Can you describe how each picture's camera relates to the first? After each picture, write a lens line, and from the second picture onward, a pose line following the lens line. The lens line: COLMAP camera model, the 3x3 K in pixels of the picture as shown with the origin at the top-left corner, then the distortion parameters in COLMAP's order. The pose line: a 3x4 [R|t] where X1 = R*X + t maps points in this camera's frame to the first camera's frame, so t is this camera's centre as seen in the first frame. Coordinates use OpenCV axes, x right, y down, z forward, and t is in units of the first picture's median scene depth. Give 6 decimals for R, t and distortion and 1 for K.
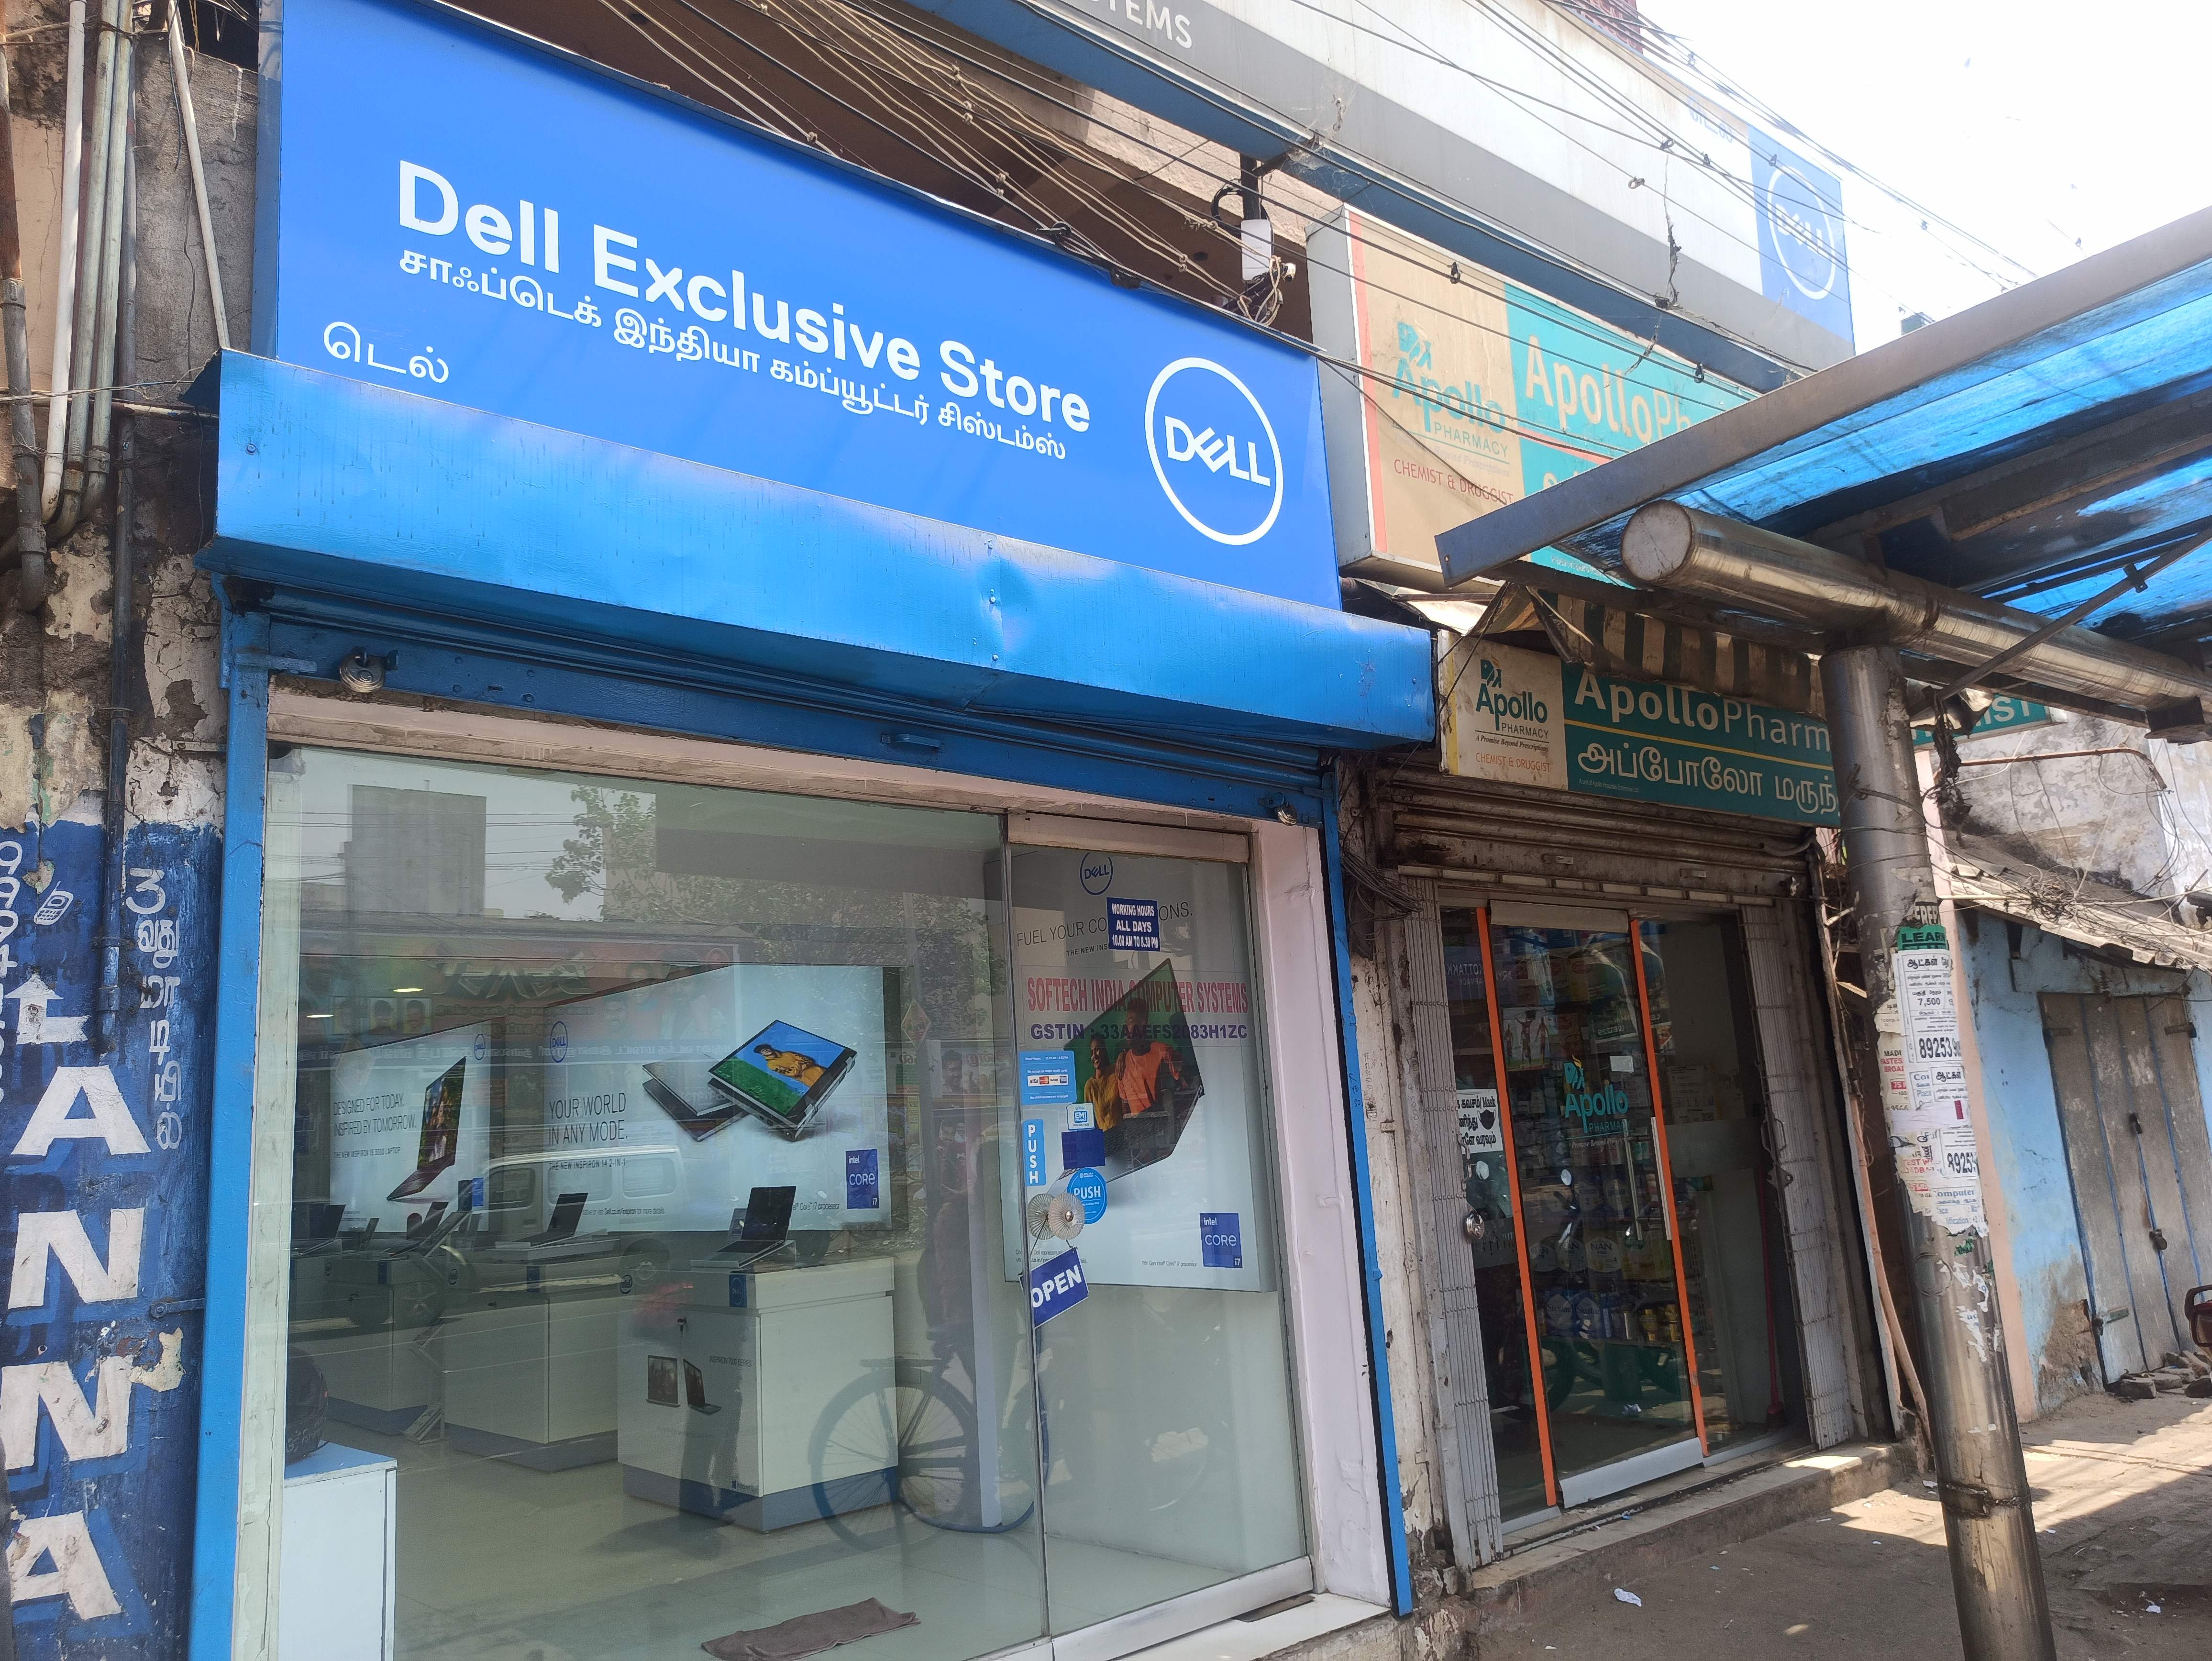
lens RADIAL K [[1669.1, 0, 1121.4], [0, 1669.1, 825.7], [0, 0, 1]] dist [0.049273, -0.026822]
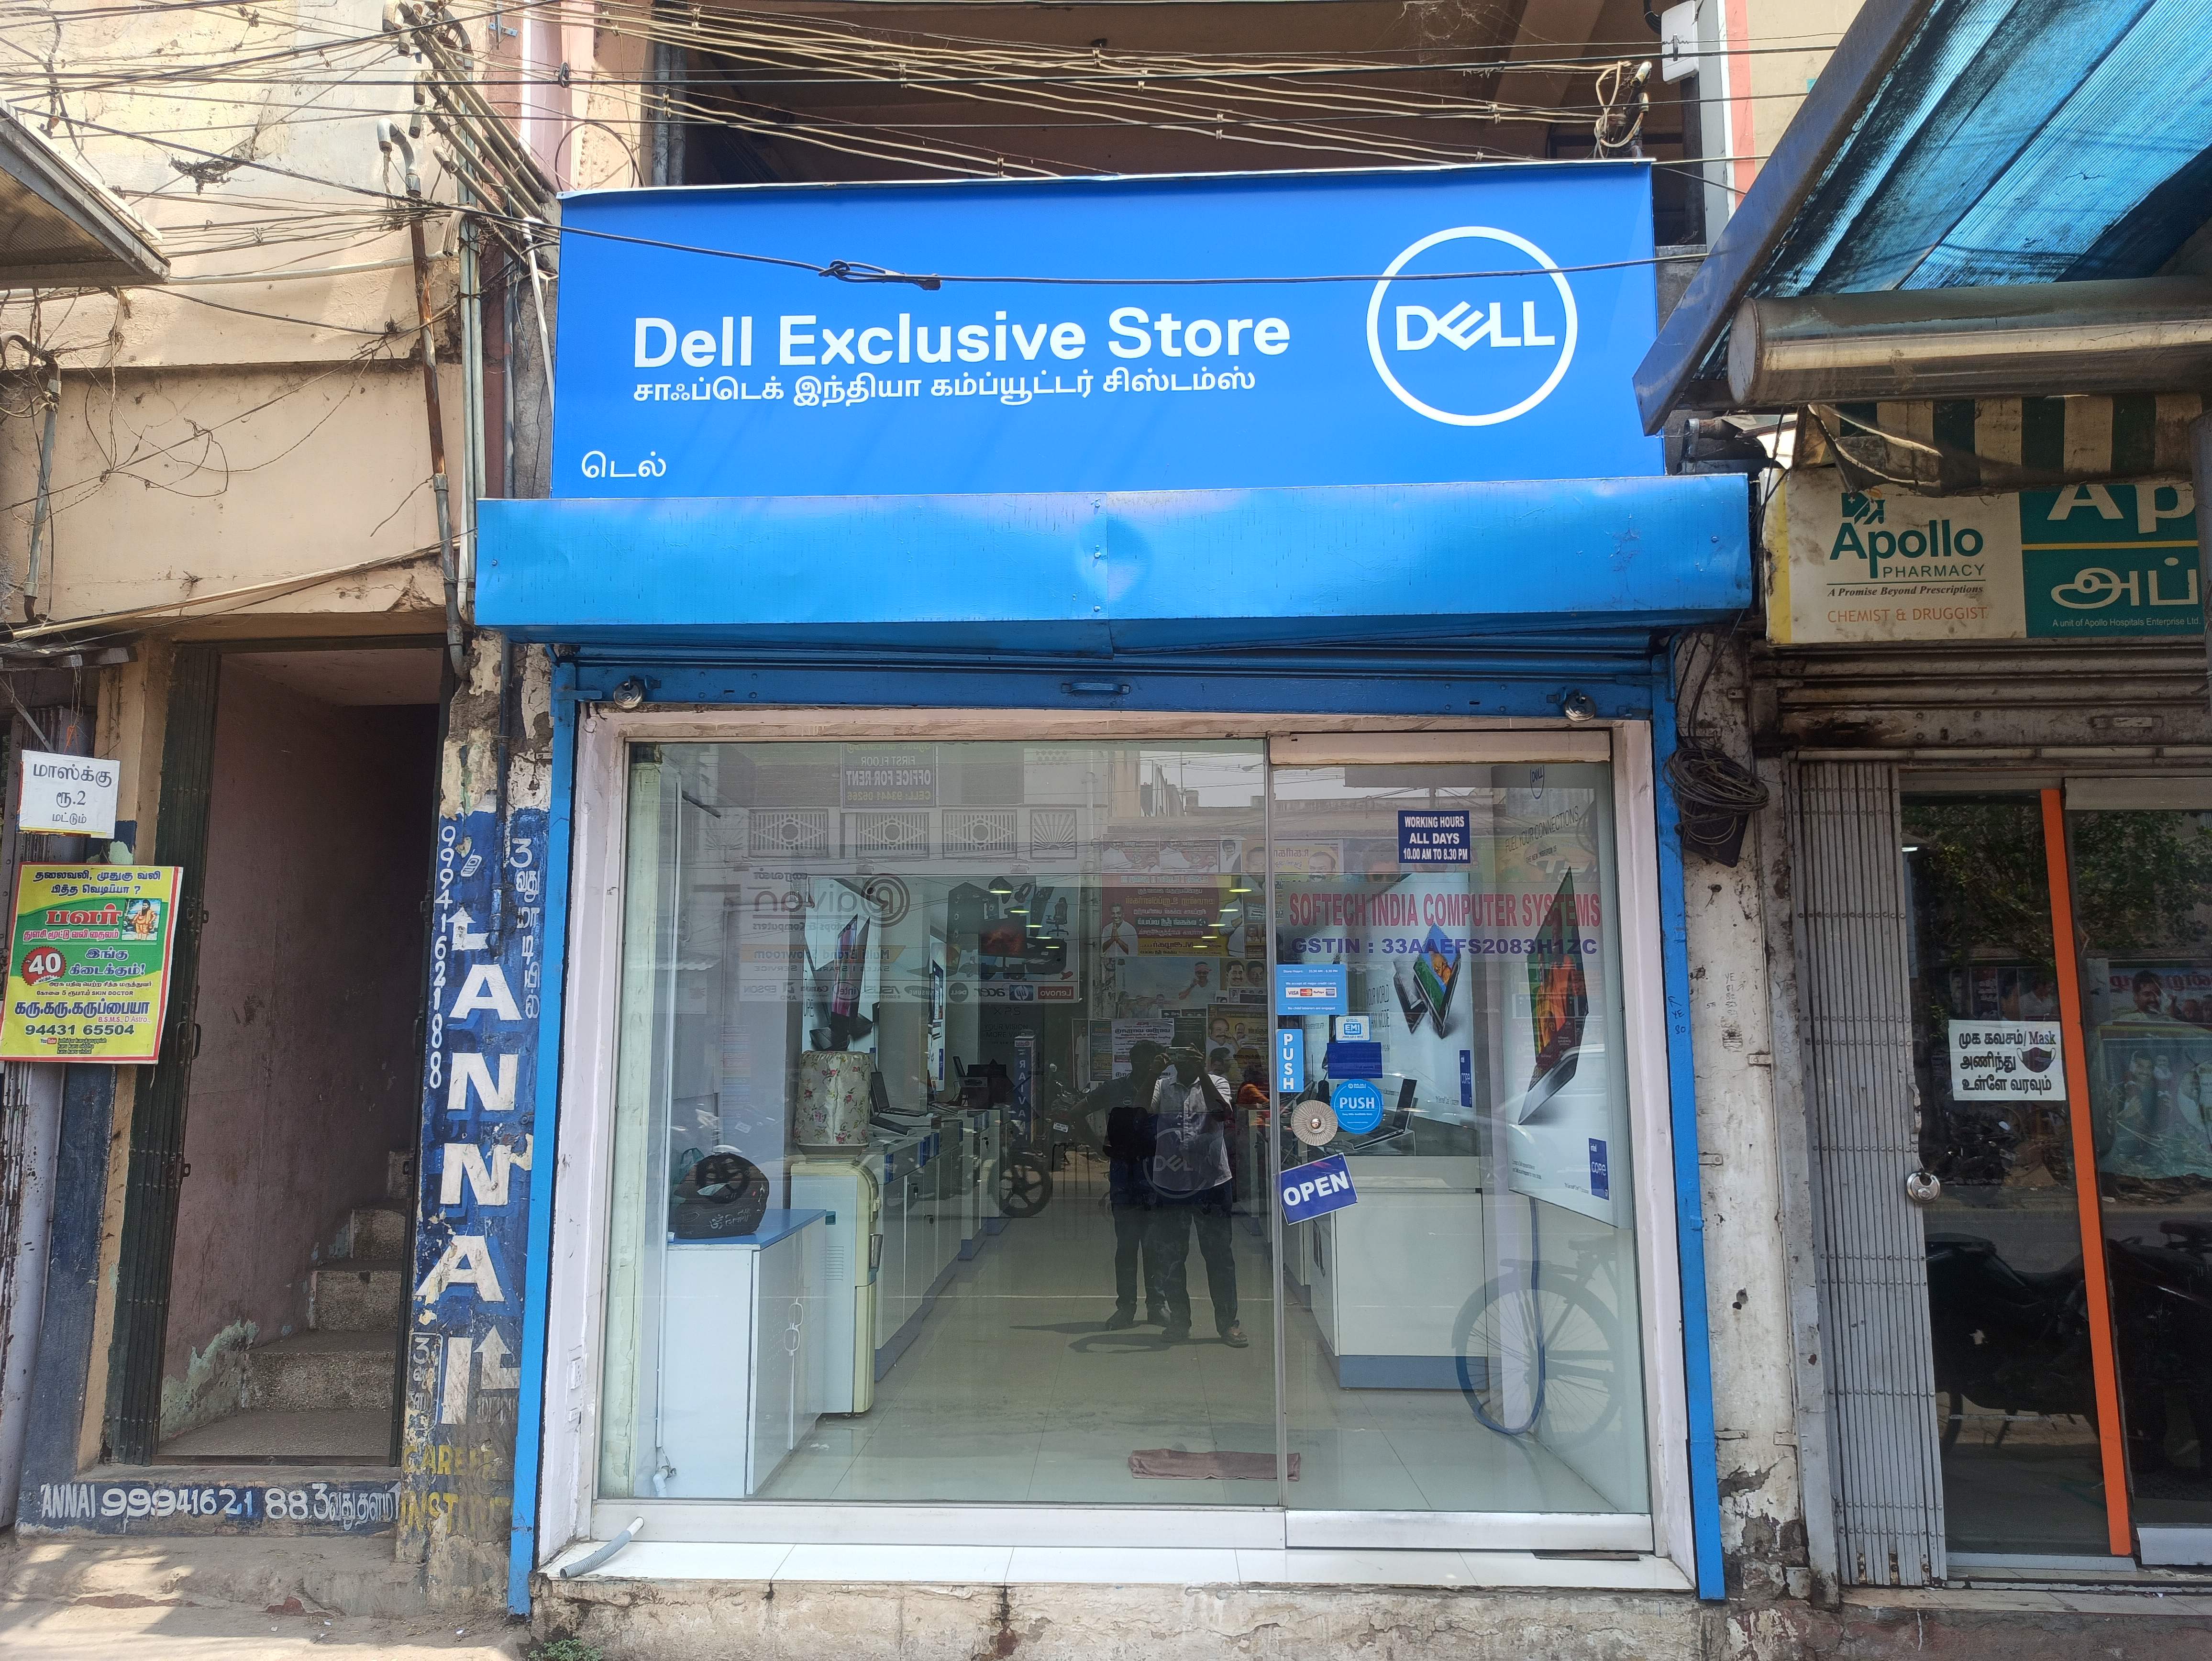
lens RADIAL K [[1669.1, 0, 1095.8], [0, 1669.1, 835.9], [0, 0, 1]] dist [0.049273, -0.026822]
pose [[0.717869, -0.030685, -0.695502, 0.622776], [0.082713, 0.995711, 0.041443, 0.002087], [0.691247, -0.087277, 0.717328, 0.185552]]
